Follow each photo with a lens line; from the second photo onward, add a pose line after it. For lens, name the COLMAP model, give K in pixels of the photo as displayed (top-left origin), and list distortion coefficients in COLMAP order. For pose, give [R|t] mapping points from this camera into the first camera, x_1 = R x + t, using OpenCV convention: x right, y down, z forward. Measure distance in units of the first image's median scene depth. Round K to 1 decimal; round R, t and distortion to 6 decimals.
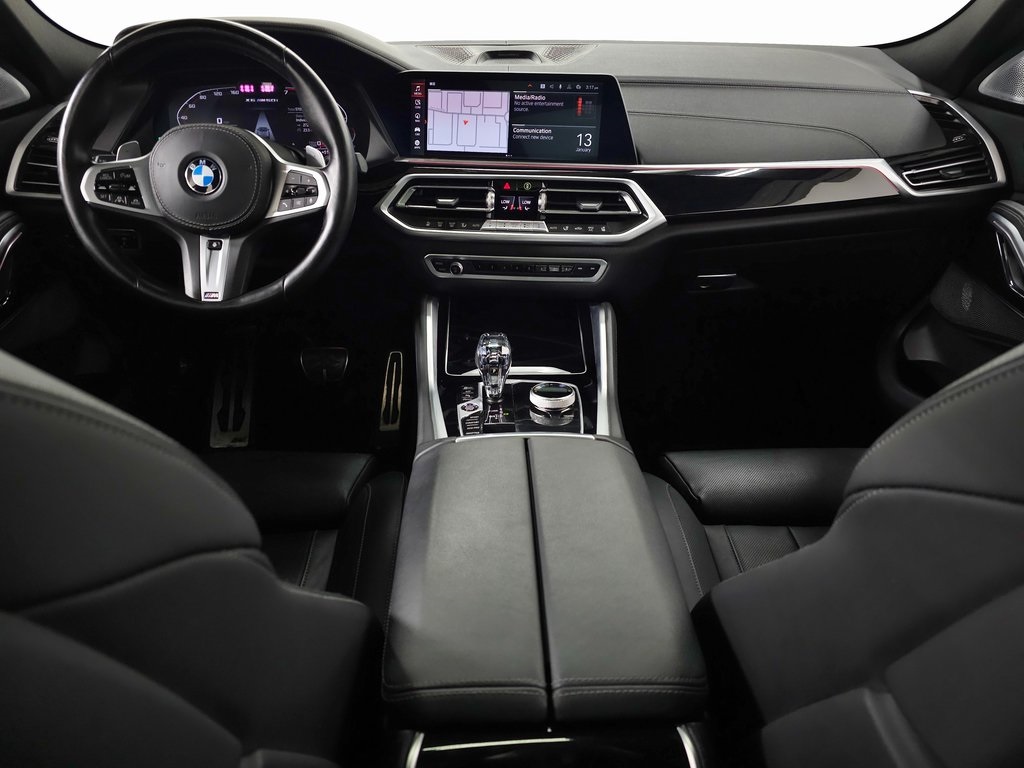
lens RADIAL K [[701.3, 0, 515.5], [0, 701.3, 389.8], [0, 0, 1]] dist [0.052386, -0.046028]
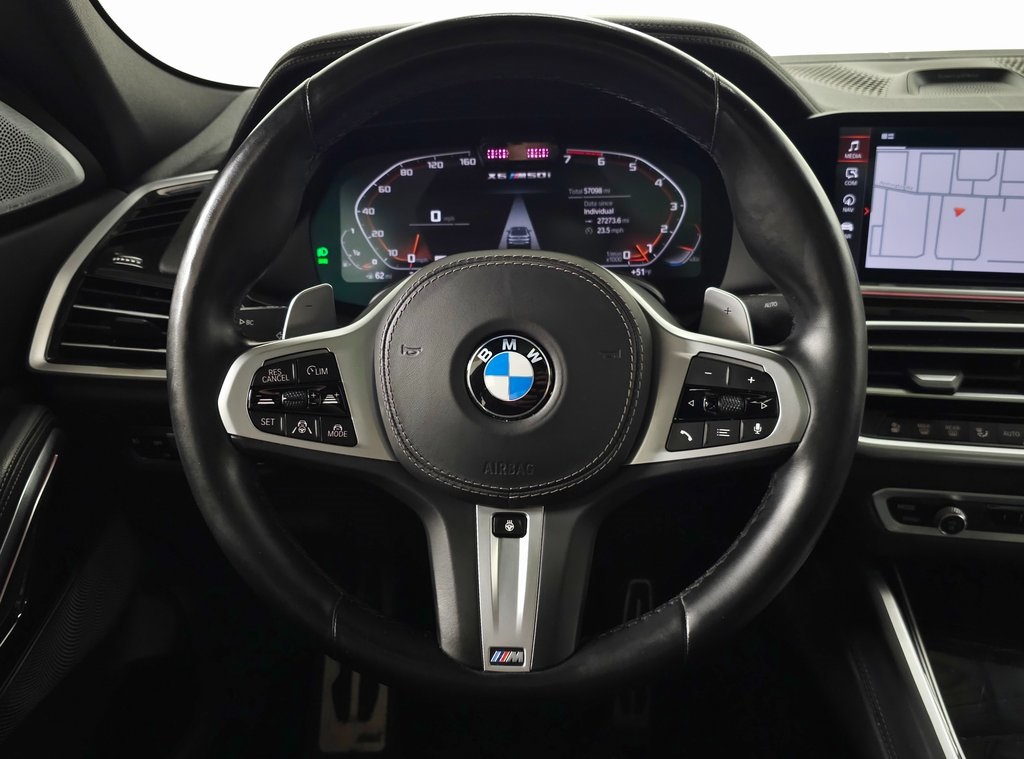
lens RADIAL K [[835.6, 0, 494.7], [0, 835.6, 376.8], [0, 0, 1]] dist [0.061242, -0.075050]
pose [[0.997696, 0.001232, -0.067826, -0.350904], [-0.008261, 0.994601, -0.103441, -0.211715], [0.067333, 0.103763, 0.992320, 0.435974]]
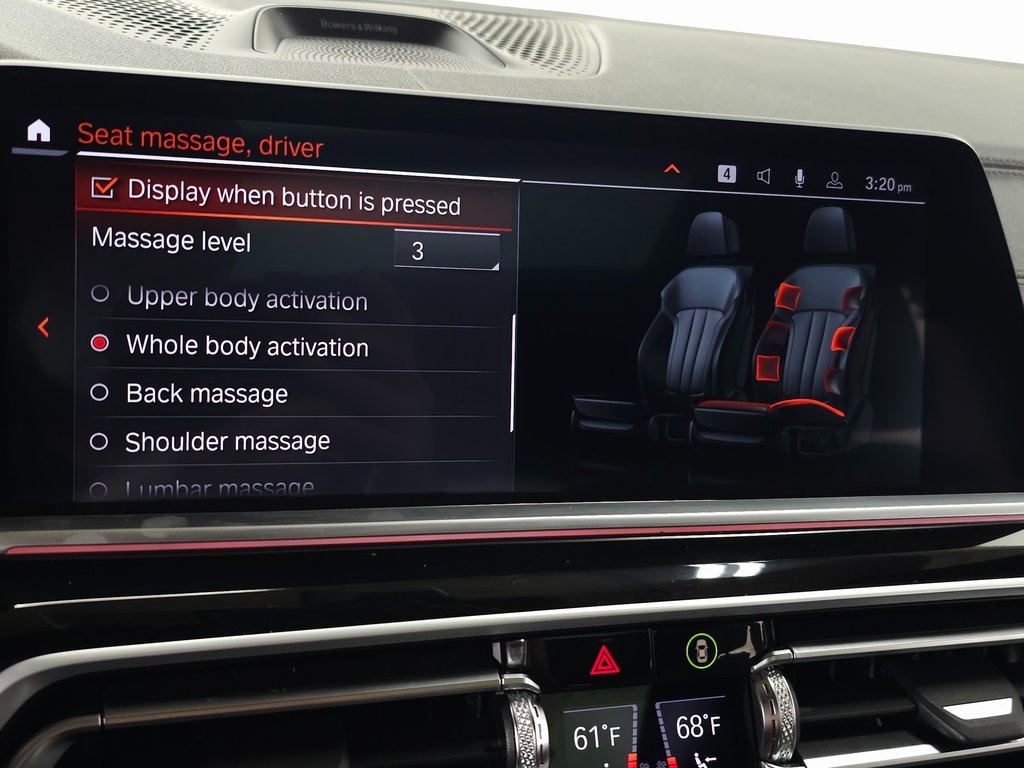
lens RADIAL K [[1172.9, 0, 509.5], [0, 1172.9, 374.0], [0, 0, 1]] dist [0.037329, 0.000000]
pose [[0.905758, -0.042479, 0.421660, -0.164664], [0.117175, 0.981279, -0.152845, -0.318971], [-0.407273, 0.187849, 0.893779, 0.710958]]
